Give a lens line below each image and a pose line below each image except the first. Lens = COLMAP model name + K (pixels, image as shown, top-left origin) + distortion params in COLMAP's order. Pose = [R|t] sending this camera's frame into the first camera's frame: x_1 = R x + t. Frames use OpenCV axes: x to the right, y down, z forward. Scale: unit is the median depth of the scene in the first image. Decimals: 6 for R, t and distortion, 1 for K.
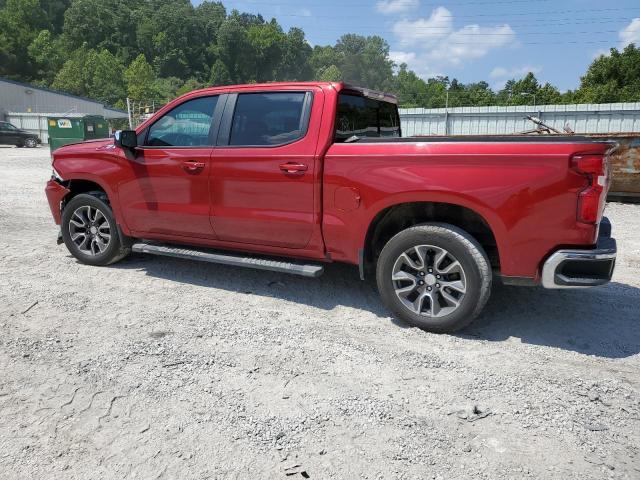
lens RADIAL K [[509.1, 0, 321.7], [0, 509.1, 240.4], [0, 0, 1]] dist [0.007732, 0.012533]
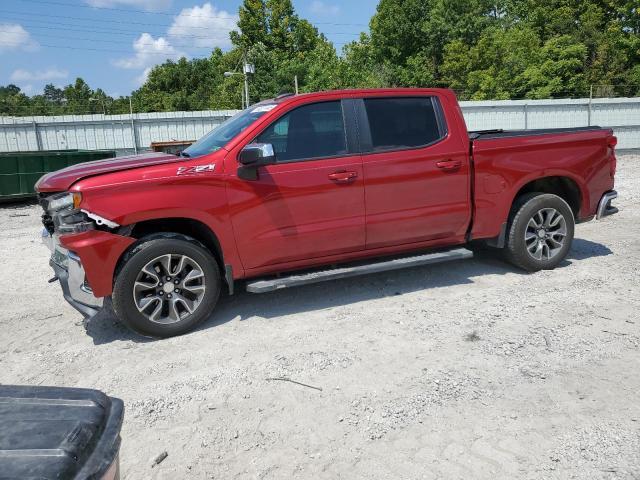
lens RADIAL K [[509.1, 0, 321.5], [0, 509.1, 238.9], [0, 0, 1]] dist [0.007732, 0.012533]
pose [[0.638161, -0.198195, 0.743955, -0.807768], [0.208101, 0.974734, 0.081168, -0.097736], [-0.741245, 0.103019, 0.663282, 0.351431]]
